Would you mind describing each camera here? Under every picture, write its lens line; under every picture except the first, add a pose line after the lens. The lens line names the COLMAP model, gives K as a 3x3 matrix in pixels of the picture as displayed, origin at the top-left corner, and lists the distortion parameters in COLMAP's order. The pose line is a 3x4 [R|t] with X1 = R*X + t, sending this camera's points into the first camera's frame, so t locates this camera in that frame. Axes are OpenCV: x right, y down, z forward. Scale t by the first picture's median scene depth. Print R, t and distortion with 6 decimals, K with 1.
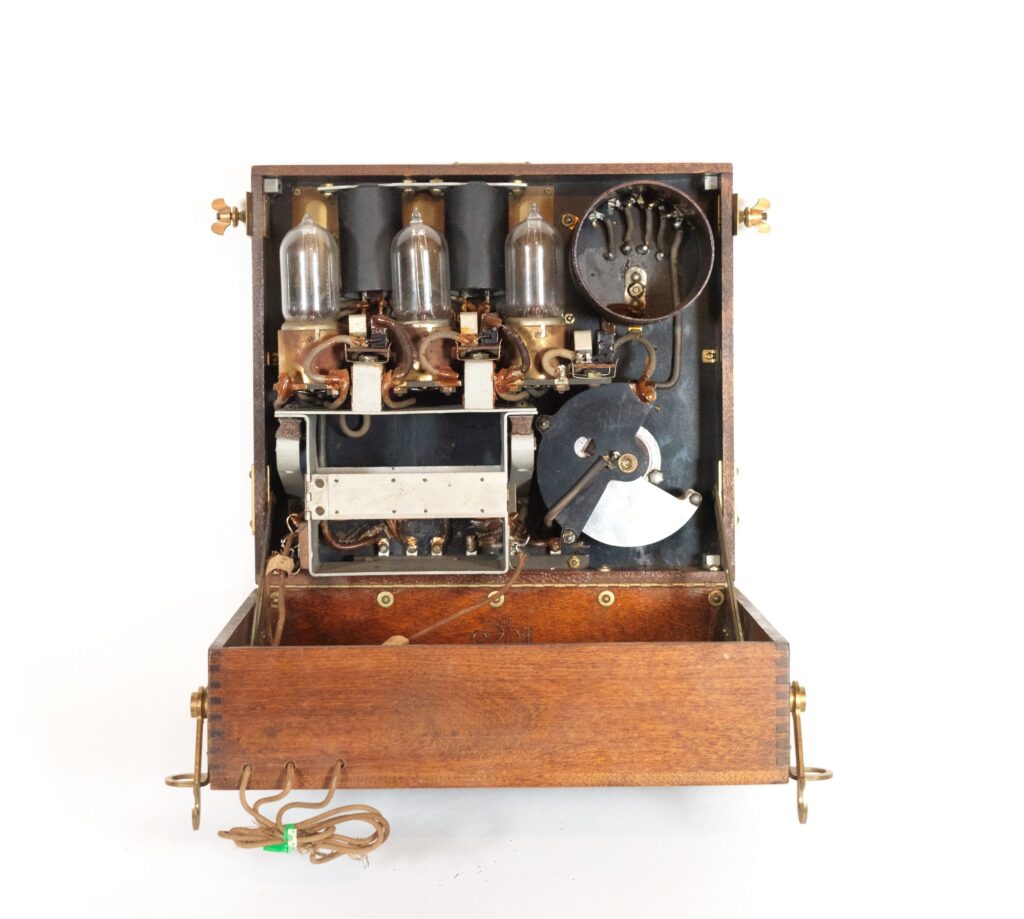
lens RADIAL K [[2312.8, 0, 512.0], [0, 2312.8, 459.5], [0, 0, 1]] dist [-0.014092, 0.030769]
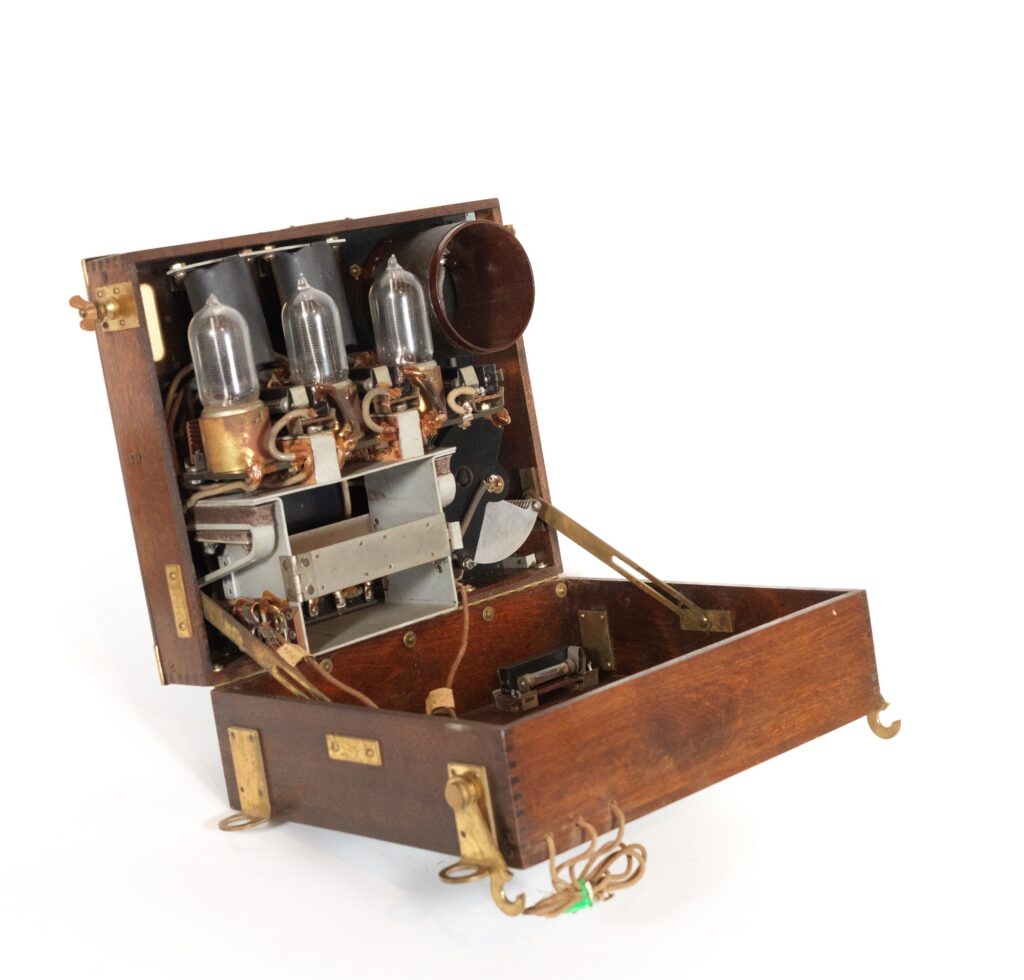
lens RADIAL K [[1957.7, 0, 512.0], [0, 1957.7, 490.0], [0, 0, 1]] dist [-0.024663, -0.107294]
pose [[0.764800, -0.197992, 0.613091, -0.513670], [0.191242, 0.978484, 0.077427, -0.066523], [-0.615230, 0.058033, 0.786209, 0.292382]]
